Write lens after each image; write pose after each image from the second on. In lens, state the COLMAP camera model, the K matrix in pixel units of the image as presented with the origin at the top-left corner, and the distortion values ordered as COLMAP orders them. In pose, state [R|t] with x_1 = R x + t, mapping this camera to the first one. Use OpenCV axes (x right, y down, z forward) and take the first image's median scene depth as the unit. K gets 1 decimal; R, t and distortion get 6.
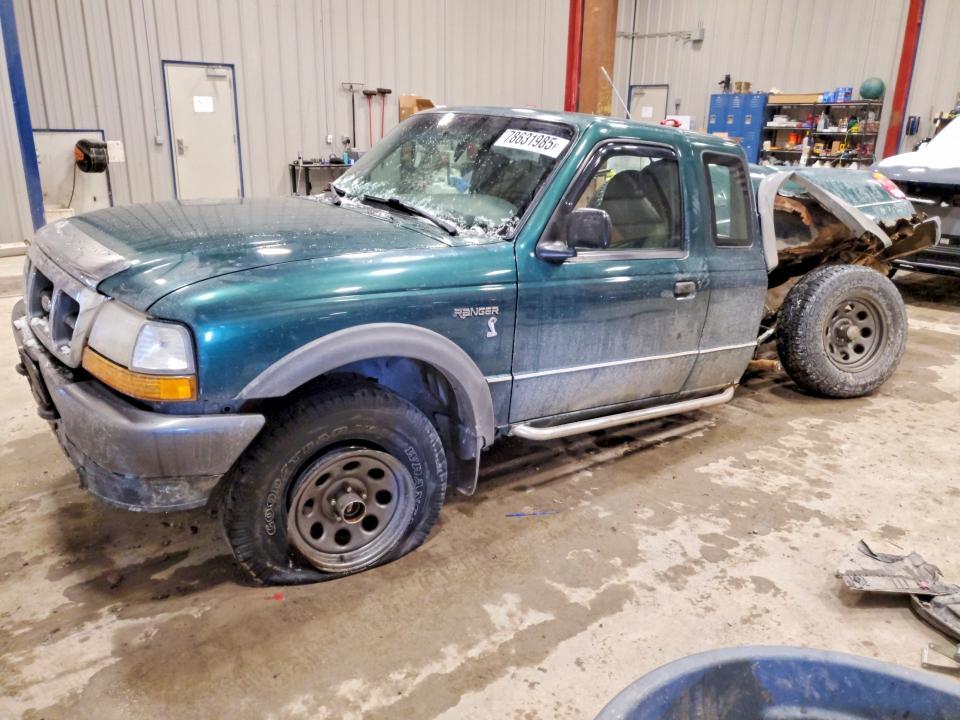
lens RADIAL K [[732.8, 0, 466.1], [0, 732.8, 360.3], [0, 0, 1]] dist [-0.000509, -0.003686]
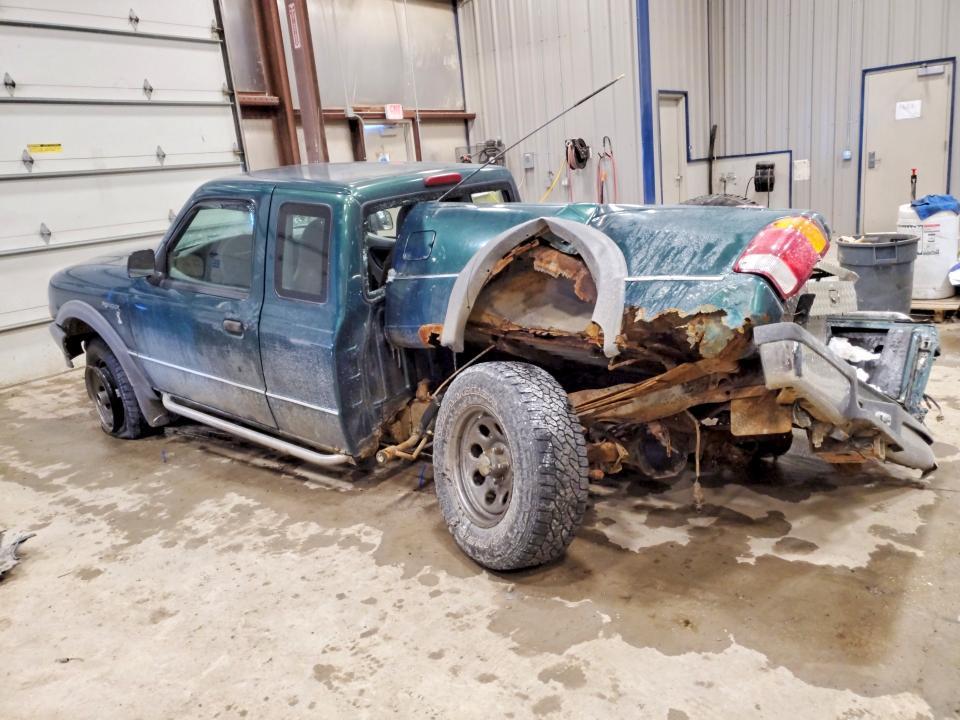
lens RADIAL K [[732.8, 0, 466.1], [0, 732.8, 360.3], [0, 0, 1]] dist [-0.000509, -0.003686]
pose [[0.259816, 0.194473, -0.945873, 1.229576], [-0.198876, 0.969289, 0.144659, -0.236763], [0.944957, 0.150527, 0.290513, 0.865352]]
